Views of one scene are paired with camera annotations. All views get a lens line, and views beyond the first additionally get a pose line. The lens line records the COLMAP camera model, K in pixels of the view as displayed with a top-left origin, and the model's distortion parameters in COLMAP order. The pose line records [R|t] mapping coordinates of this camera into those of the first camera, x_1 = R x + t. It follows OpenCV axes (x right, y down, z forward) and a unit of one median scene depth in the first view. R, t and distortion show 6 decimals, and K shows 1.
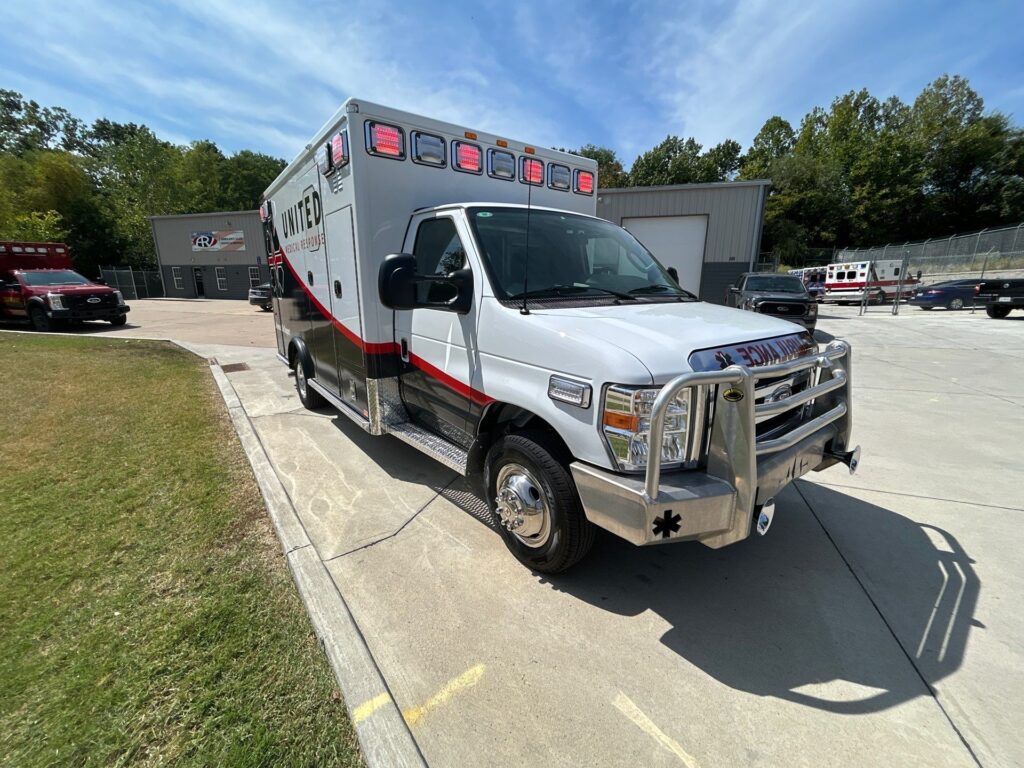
lens RADIAL K [[419.9, 0, 511.0], [0, 419.9, 385.2], [0, 0, 1]] dist [0.002478, 0.001156]
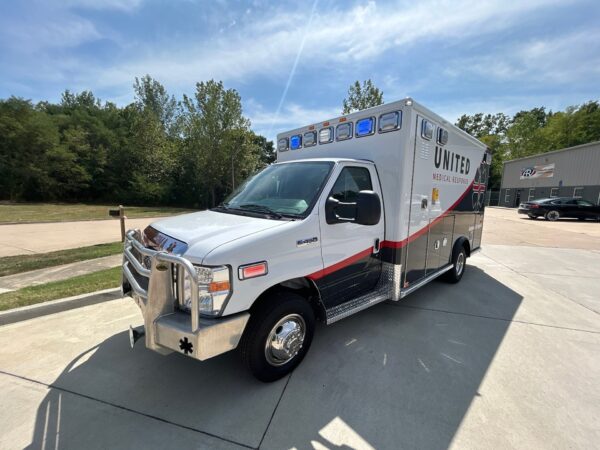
lens RADIAL K [[246.0, 0, 300.8], [0, 246.0, 223.5], [0, 0, 1]] dist [0.002478, 0.001156]
pose [[0.071847, 0.126286, -0.989389, 0.153926], [-0.256707, 0.960877, 0.104005, -0.037356], [0.963815, 0.246510, 0.101455, 0.130812]]
